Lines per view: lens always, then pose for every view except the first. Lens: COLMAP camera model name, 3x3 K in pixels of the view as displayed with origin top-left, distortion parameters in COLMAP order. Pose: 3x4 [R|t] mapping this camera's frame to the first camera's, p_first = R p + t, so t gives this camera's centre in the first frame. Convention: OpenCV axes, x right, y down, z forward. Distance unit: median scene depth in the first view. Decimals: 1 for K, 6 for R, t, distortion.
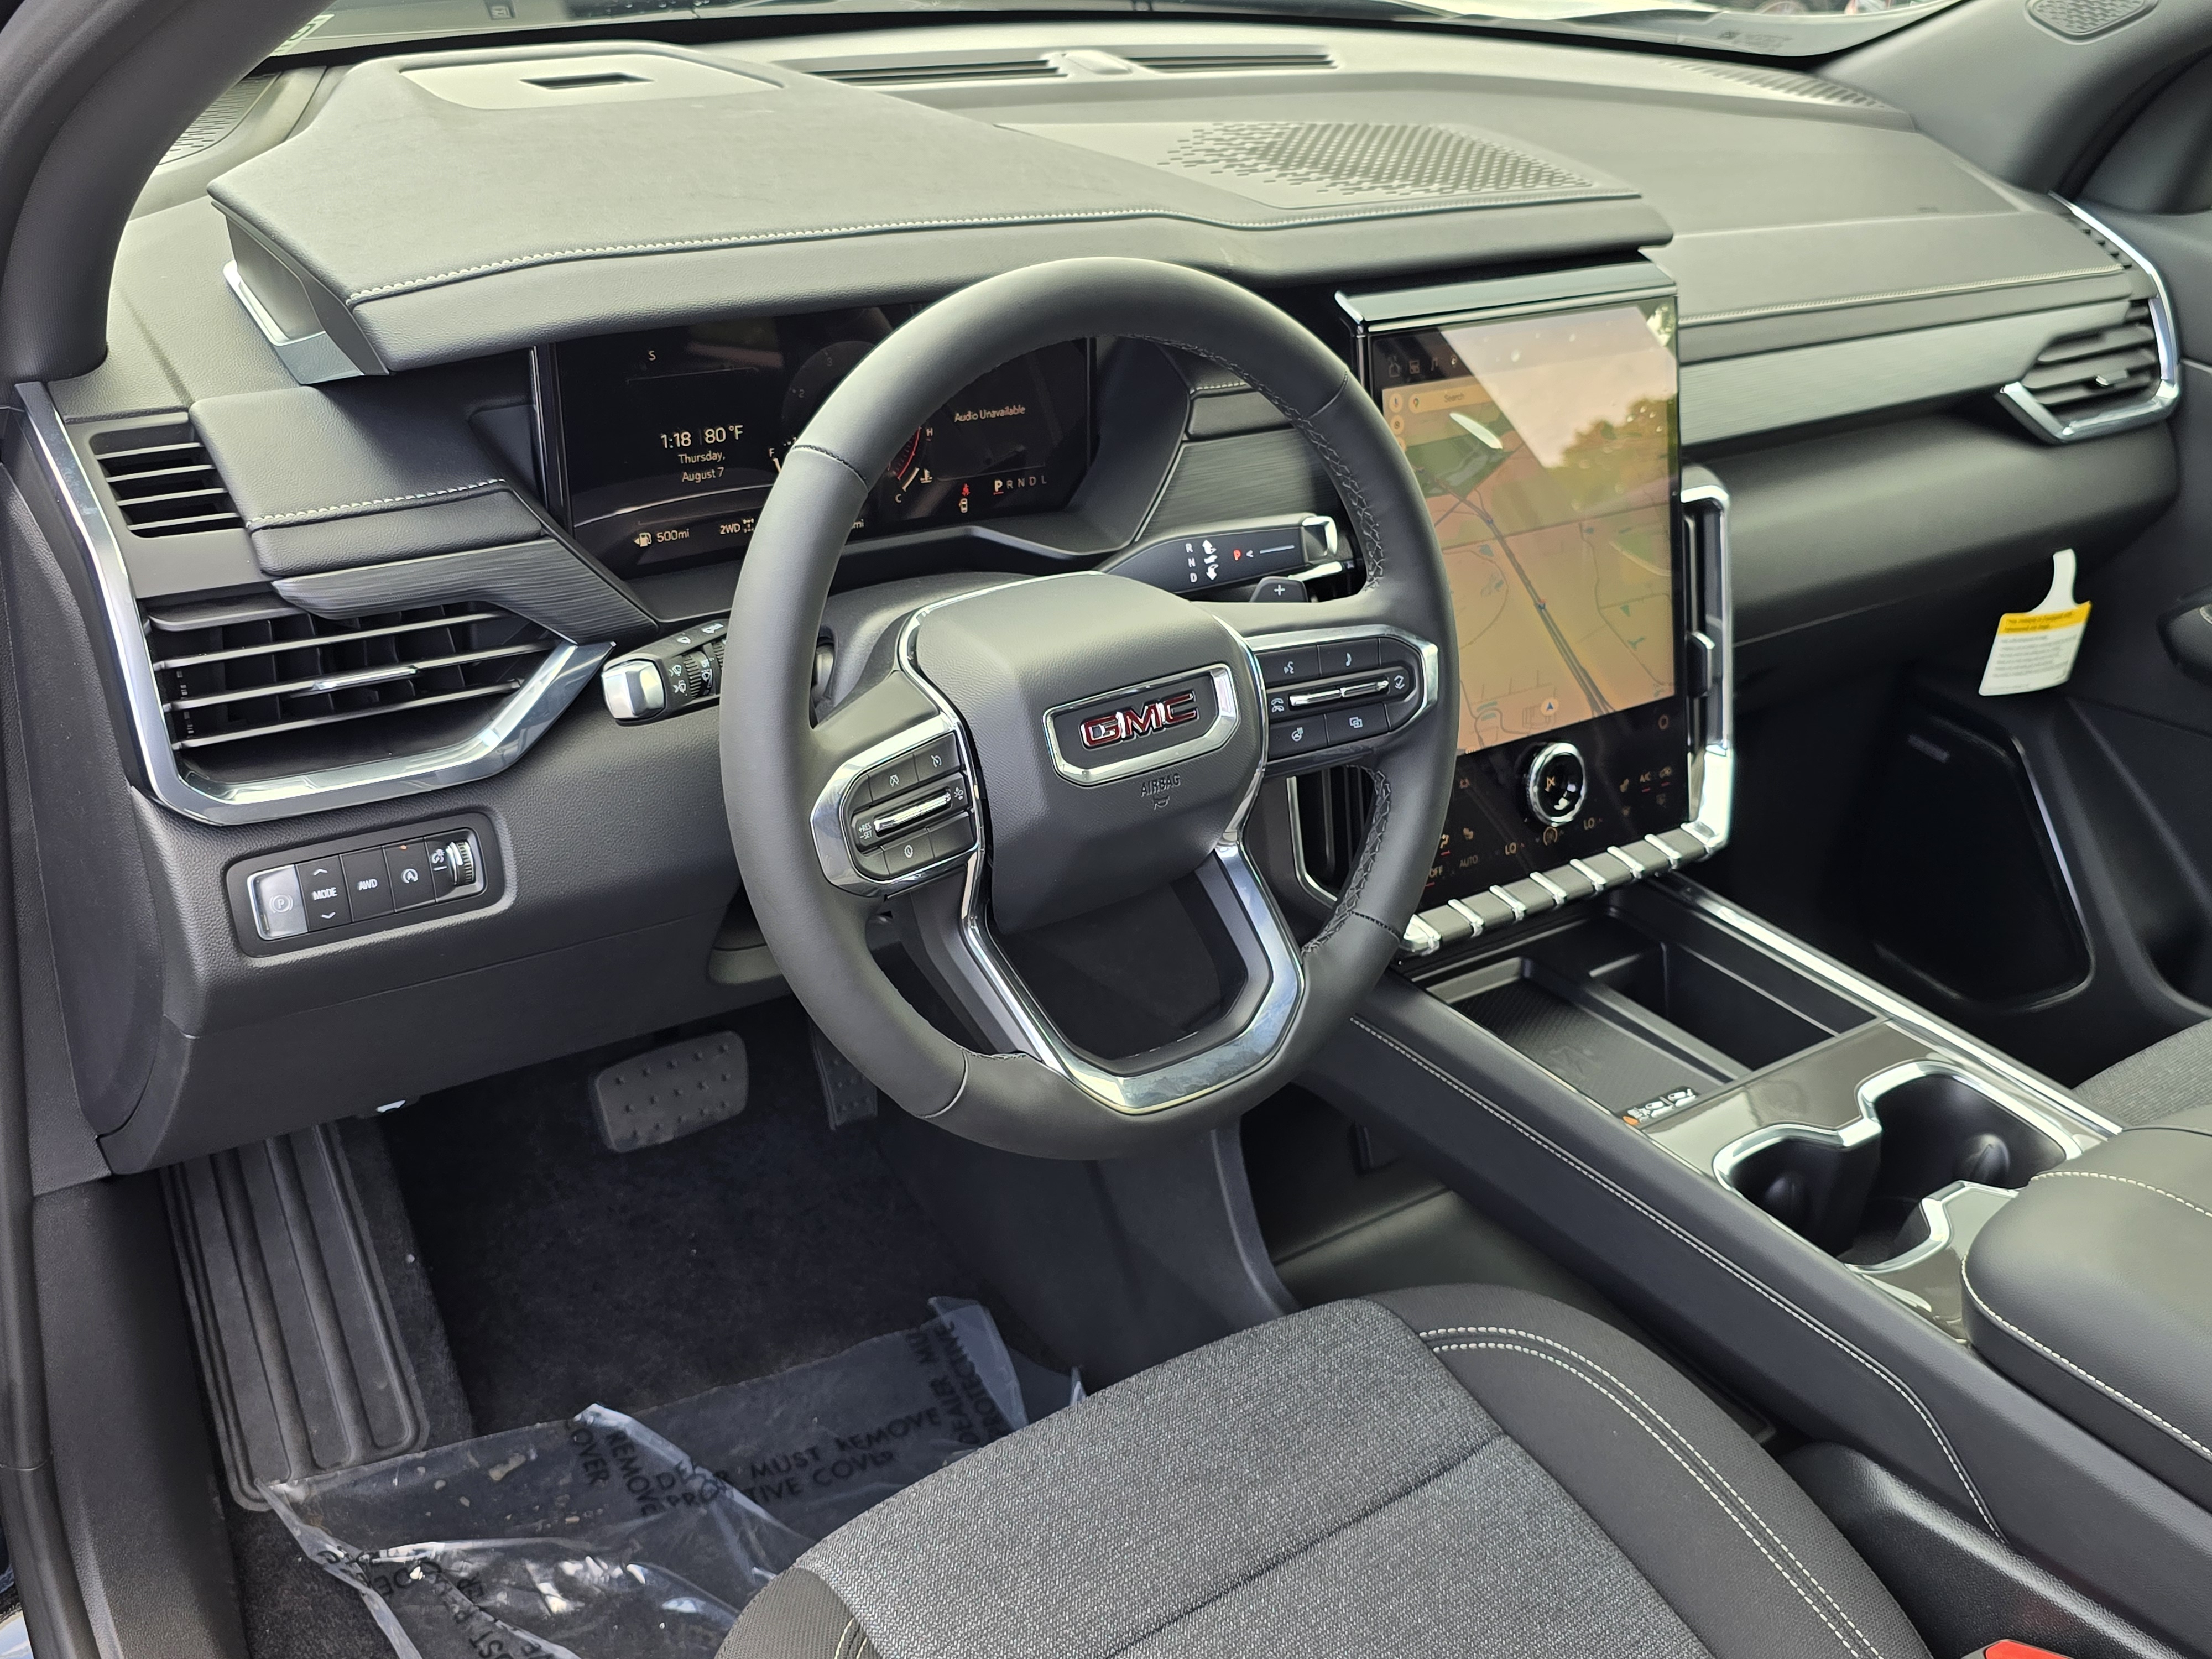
lens RADIAL K [[2278.1, 0, 1106.0], [0, 2278.1, 829.5], [0, 0, 1]] dist [0.154429, -0.237448]
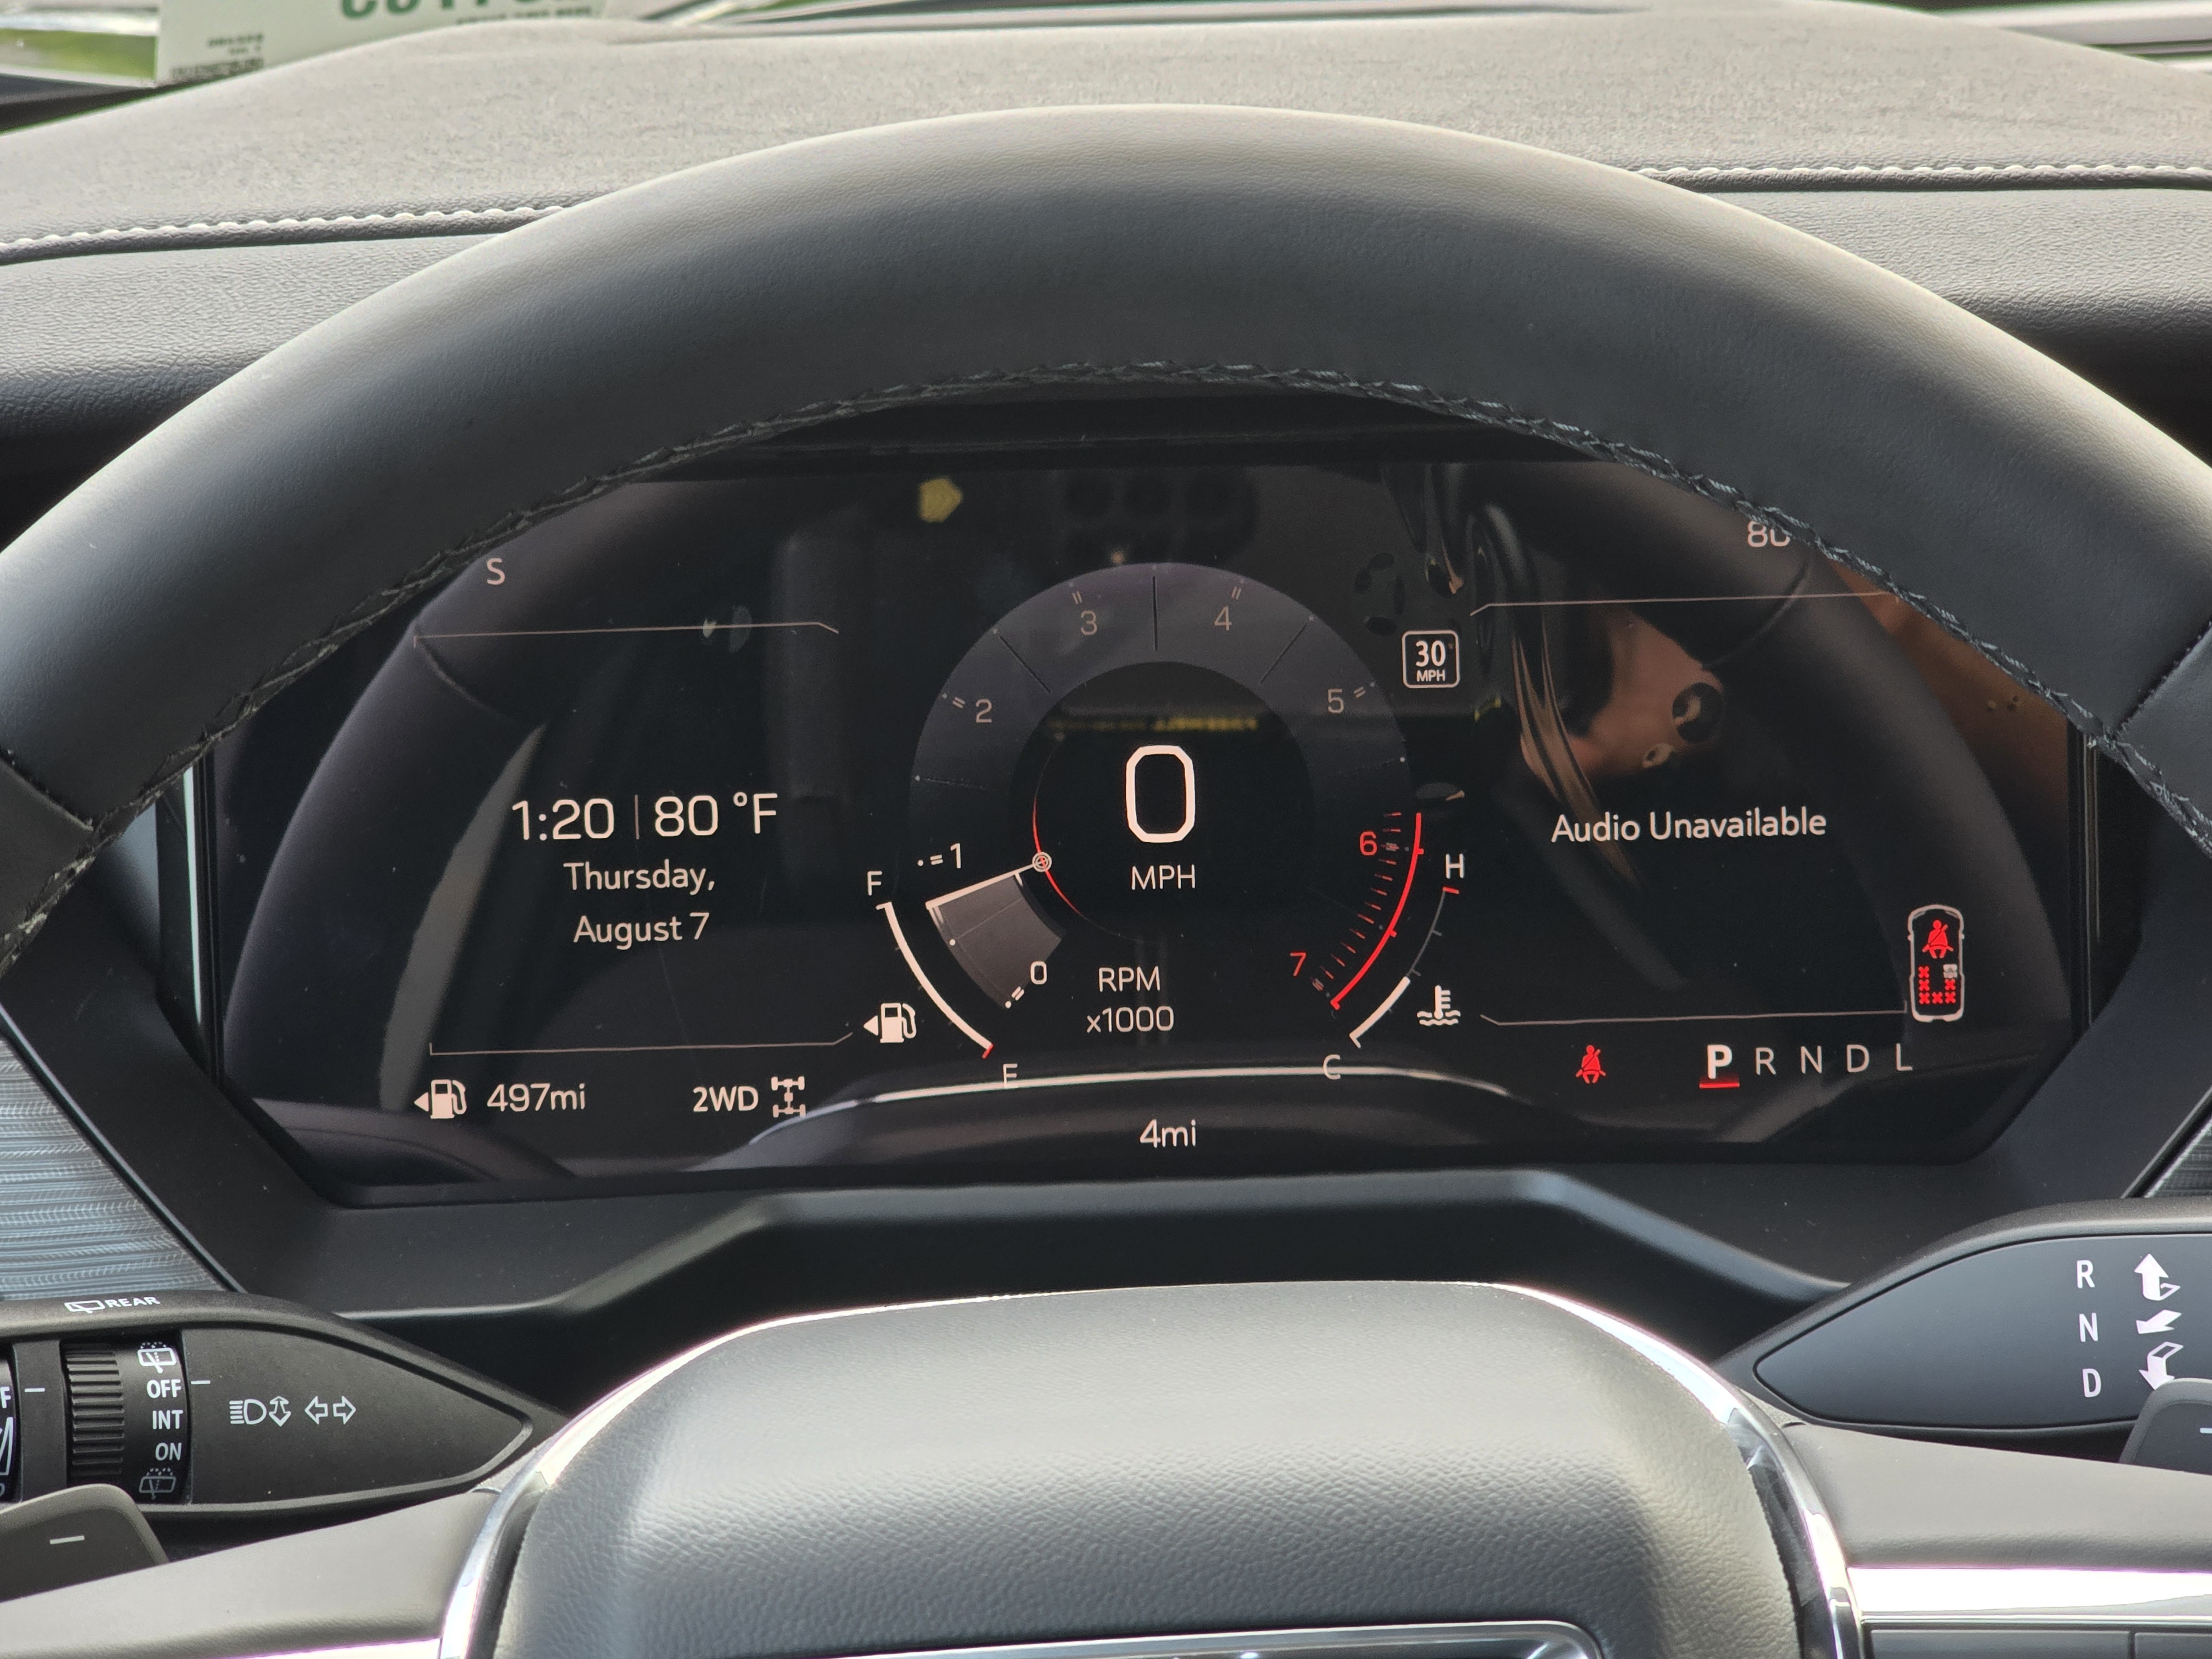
lens RADIAL K [[4821.9, 0, 1106.0], [0, 4821.9, 829.5], [0, 0, 1]] dist [-0.557971, 5.501711]
pose [[0.781450, 0.015385, -0.623778, 0.258237], [-0.187421, 0.959320, -0.211135, -0.027701], [0.595155, 0.281900, 0.752544, 0.420854]]
